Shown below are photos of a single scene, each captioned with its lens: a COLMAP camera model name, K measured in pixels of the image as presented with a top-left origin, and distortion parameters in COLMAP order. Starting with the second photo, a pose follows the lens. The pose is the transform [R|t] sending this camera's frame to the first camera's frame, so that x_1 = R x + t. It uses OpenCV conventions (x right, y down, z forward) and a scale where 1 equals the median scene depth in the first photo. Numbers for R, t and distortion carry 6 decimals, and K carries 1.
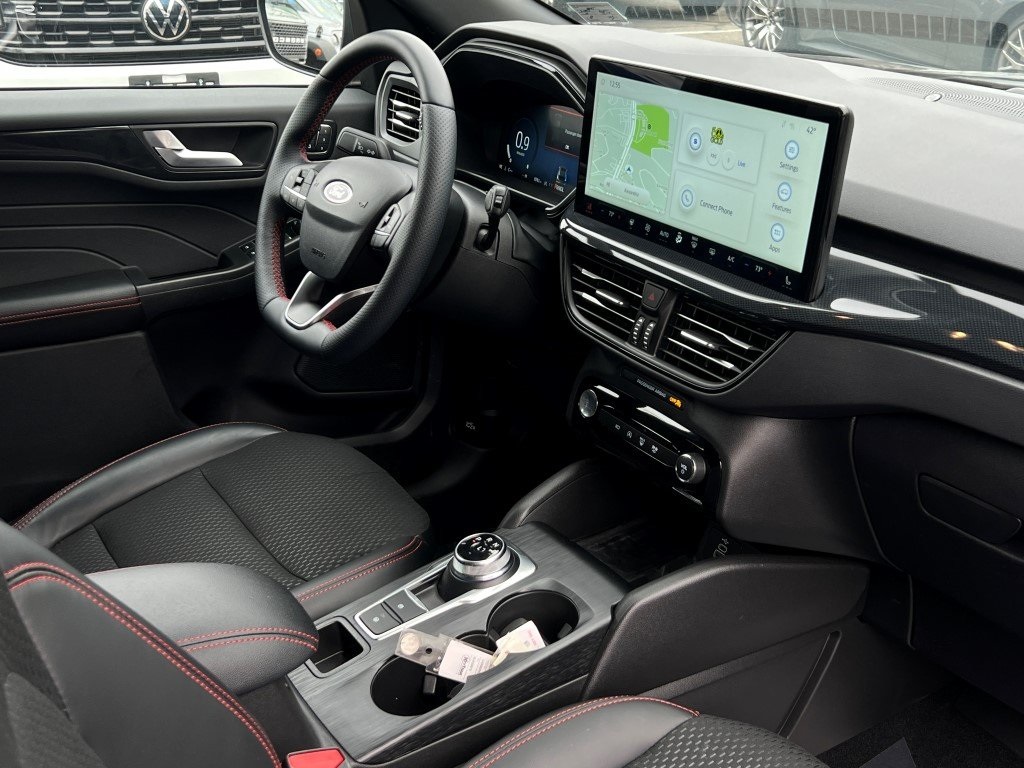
lens RADIAL K [[1151.1, 0, 512.1], [0, 1151.1, 382.3], [0, 0, 1]] dist [0.052640, 0.000000]
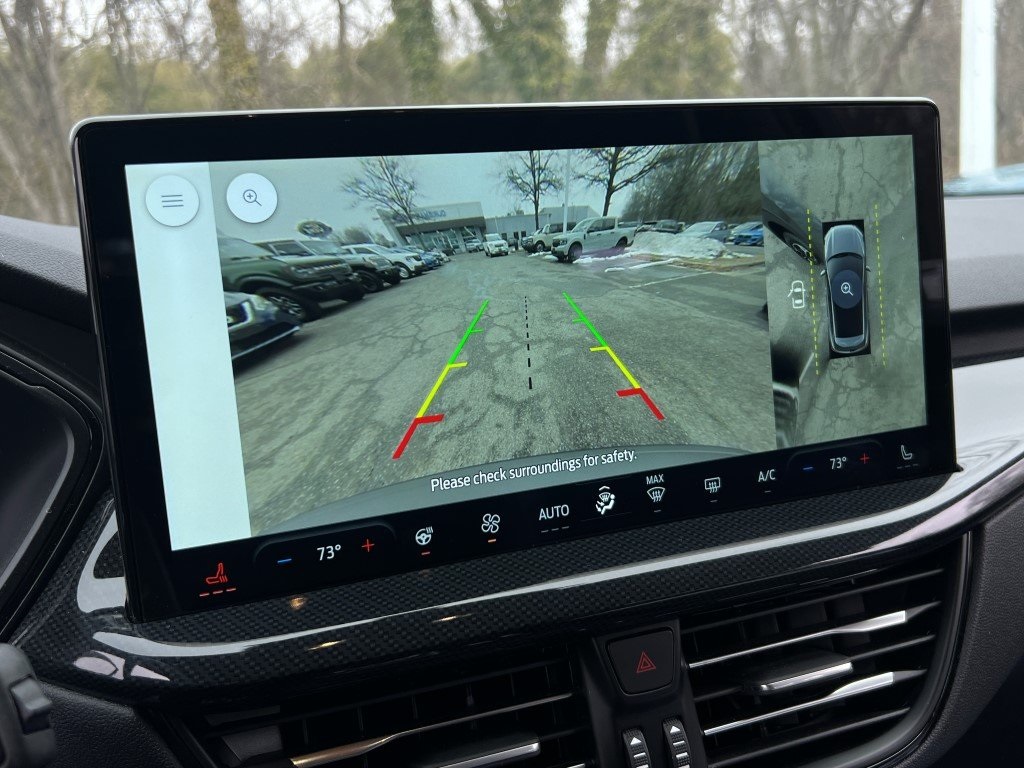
lens RADIAL K [[988.5, 0, 511.3], [0, 988.5, 379.7], [0, 0, 1]] dist [0.066548, 0.000000]
pose [[0.209922, -0.231878, 0.949824, -0.201800], [0.432522, 0.893266, 0.122478, -0.243839], [-0.876845, 0.385109, 0.287809, 1.014521]]
